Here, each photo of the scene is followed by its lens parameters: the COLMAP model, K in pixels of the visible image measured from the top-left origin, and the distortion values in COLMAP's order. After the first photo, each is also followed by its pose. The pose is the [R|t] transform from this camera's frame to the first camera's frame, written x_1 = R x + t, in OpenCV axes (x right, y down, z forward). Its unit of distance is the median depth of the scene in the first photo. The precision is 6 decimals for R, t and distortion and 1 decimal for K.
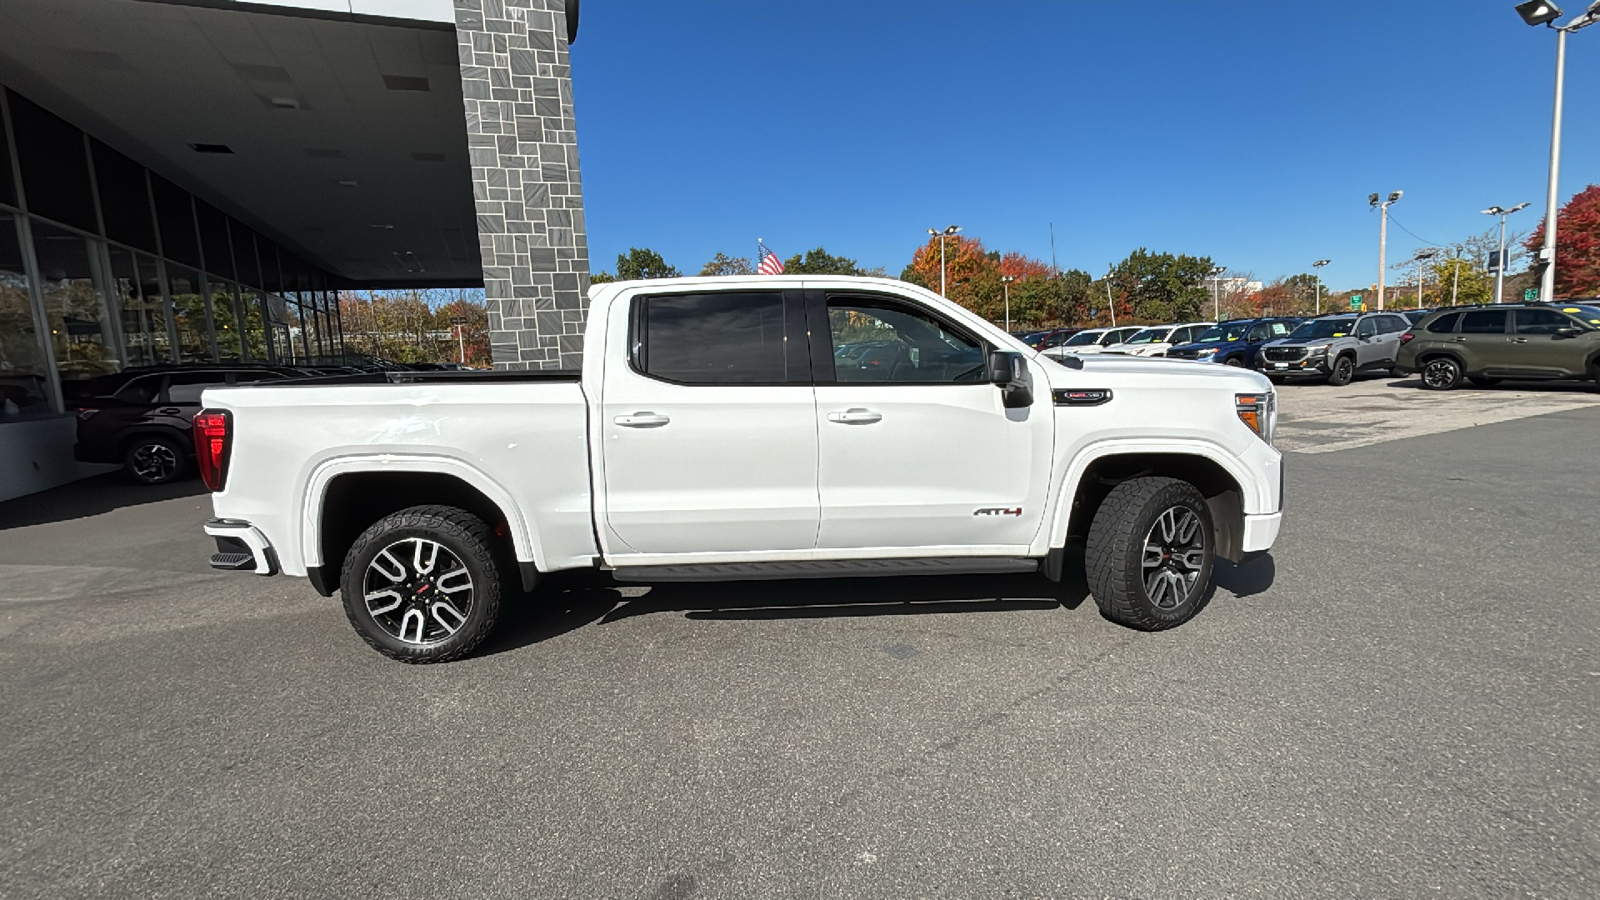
lens RADIAL K [[750.2, 0, 800.2], [0, 750.2, 451.5], [0, 0, 1]] dist [-0.005362, 0.004259]
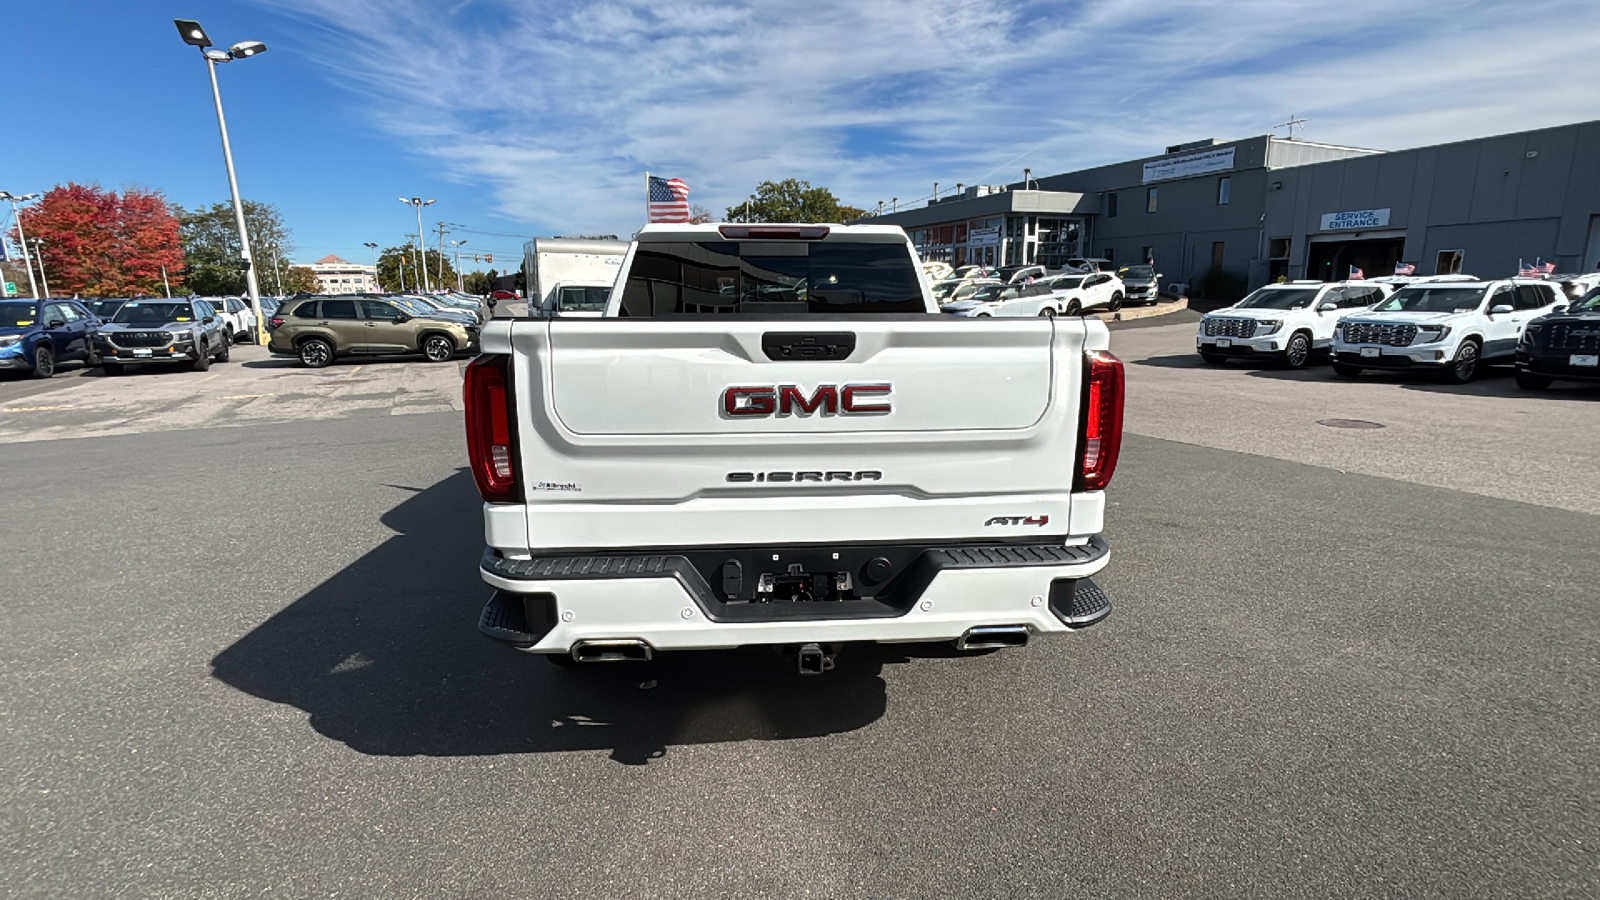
lens RADIAL K [[750.2, 0, 800.2], [0, 750.2, 451.5], [0, 0, 1]] dist [-0.005362, 0.004259]
pose [[-0.049436, -0.153724, 0.986876, -0.298716], [0.150390, 0.975673, 0.159512, -0.023986], [-0.987390, 0.156302, -0.025115, 0.268448]]
